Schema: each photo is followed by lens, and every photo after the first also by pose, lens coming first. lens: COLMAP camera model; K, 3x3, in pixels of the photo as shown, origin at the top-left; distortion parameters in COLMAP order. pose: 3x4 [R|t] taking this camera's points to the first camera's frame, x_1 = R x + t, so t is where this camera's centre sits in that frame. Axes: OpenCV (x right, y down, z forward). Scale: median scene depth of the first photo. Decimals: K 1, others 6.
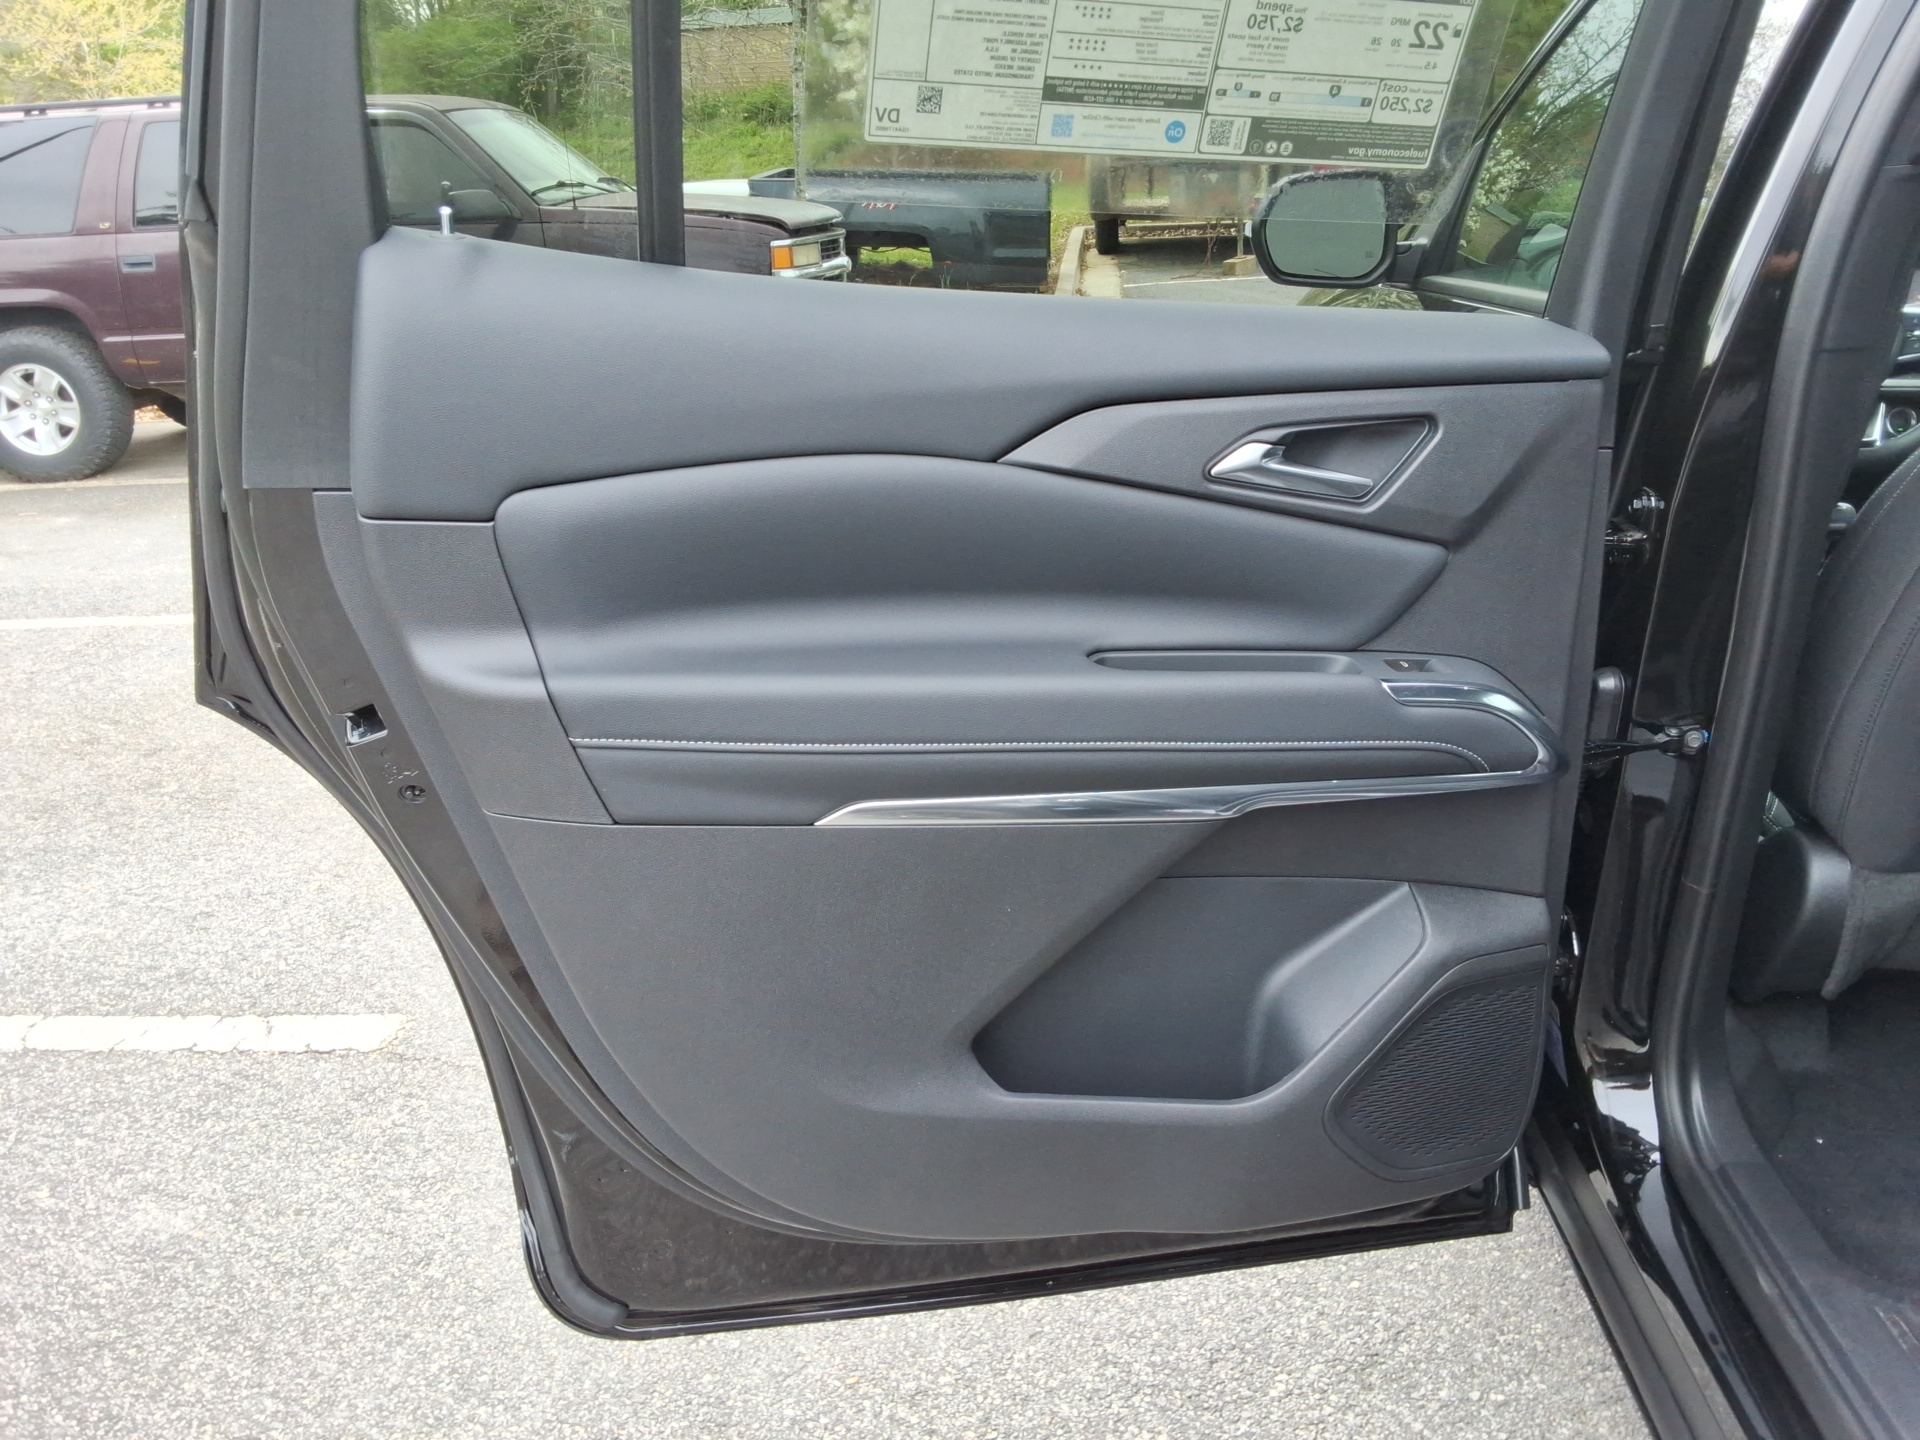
lens RADIAL K [[1550.3, 0, 966.0], [0, 1550.3, 708.9], [0, 0, 1]] dist [0.086703, -0.125562]
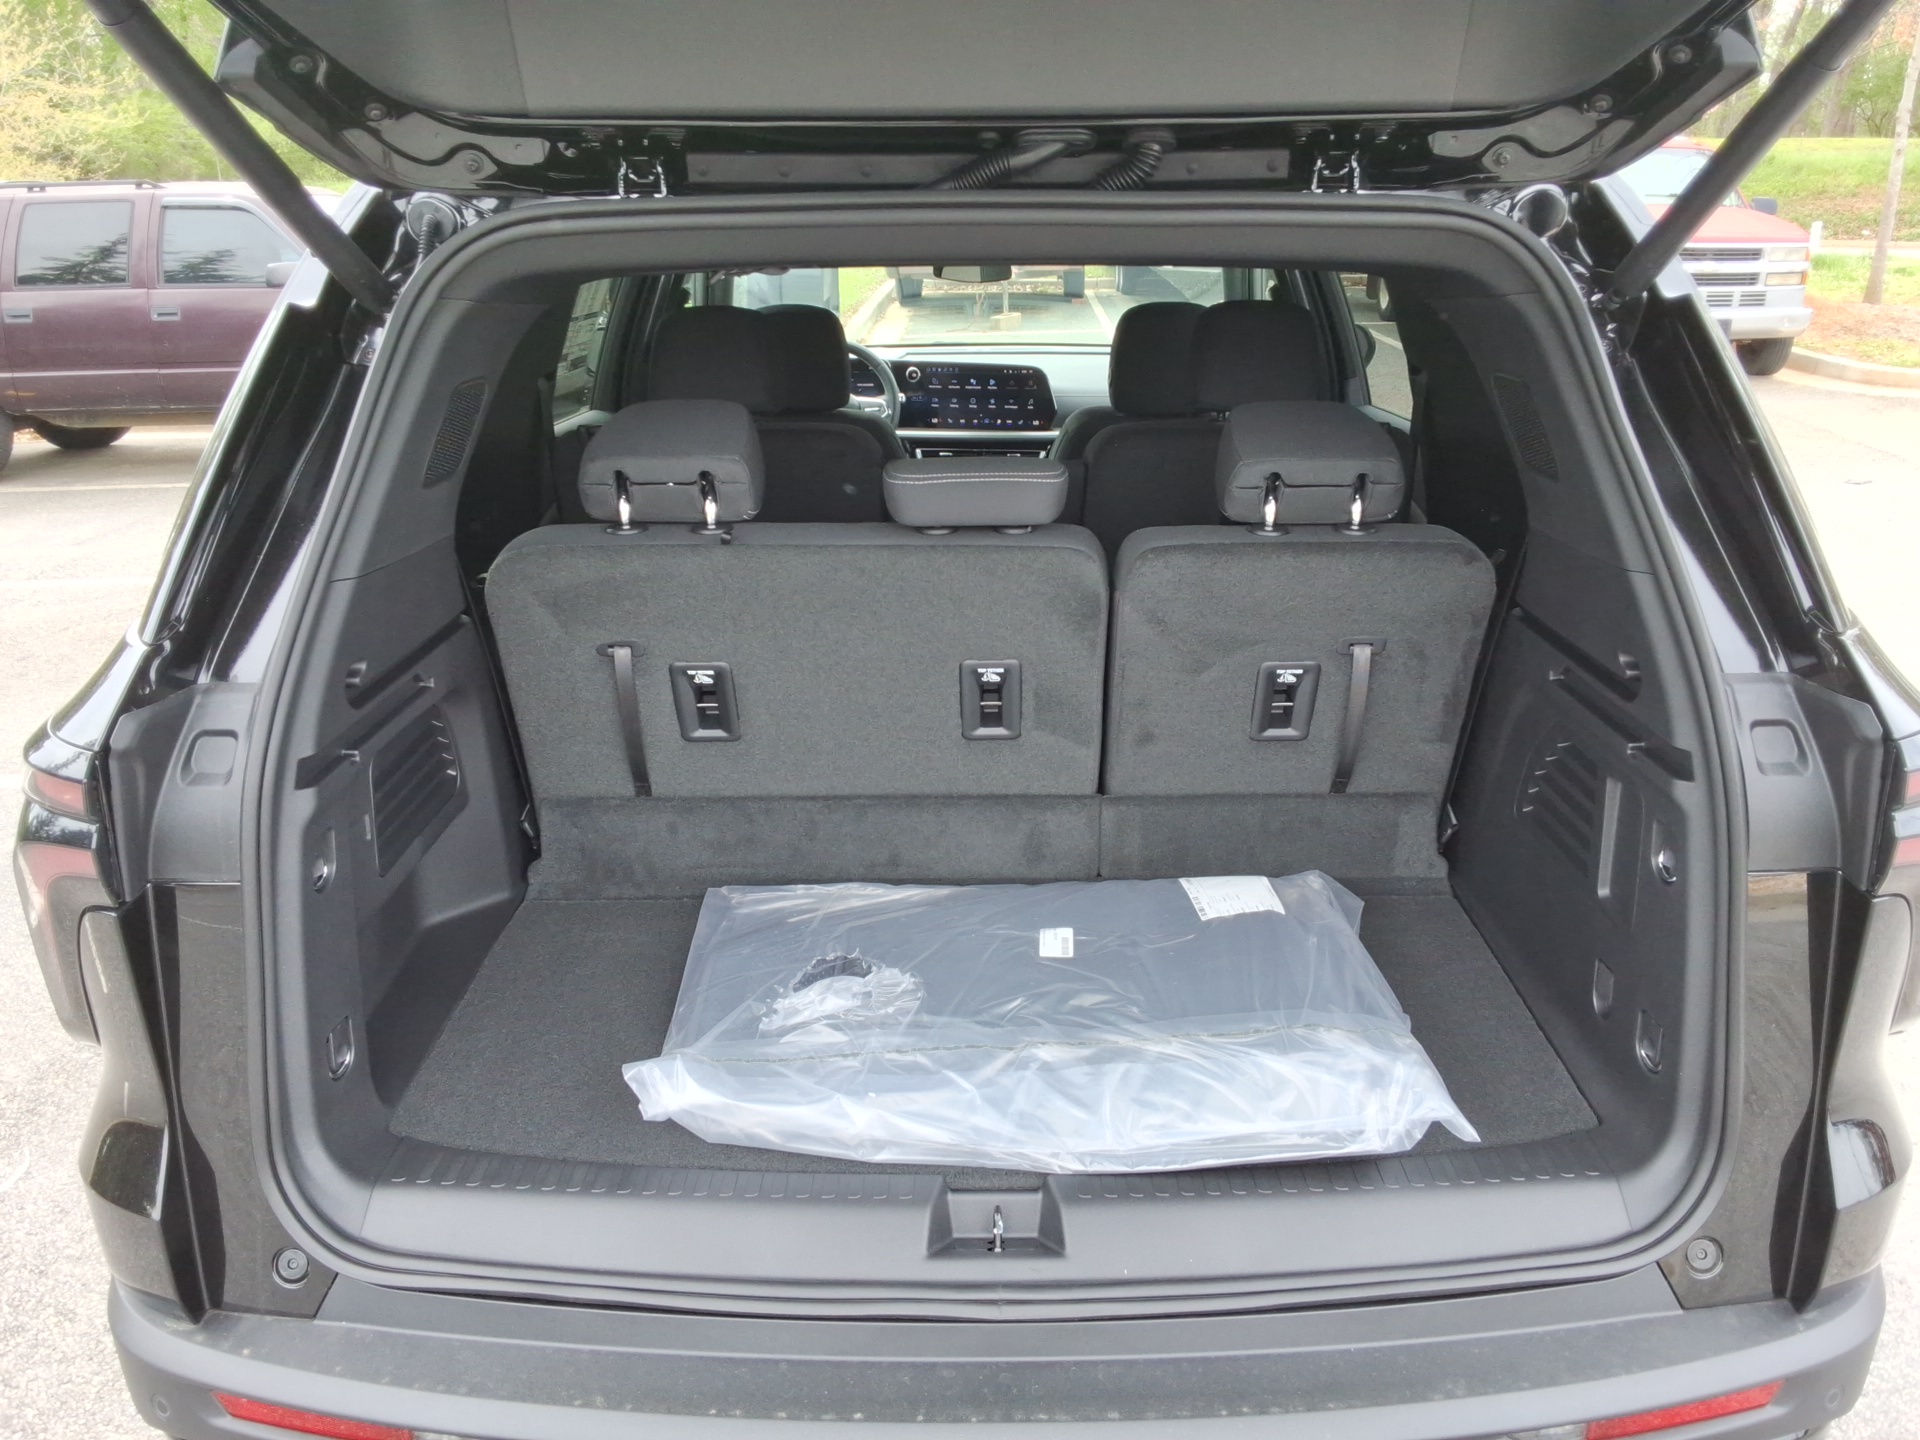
lens RADIAL K [[1550.3, 0, 966.2], [0, 1550.3, 730.8], [0, 0, 1]] dist [0.086703, -0.125562]
pose [[0.998252, 0.001453, 0.059090, 0.146164], [-0.001001, 0.999970, -0.007688, 0.053229], [-0.059099, 0.007616, 0.998223, -0.275987]]
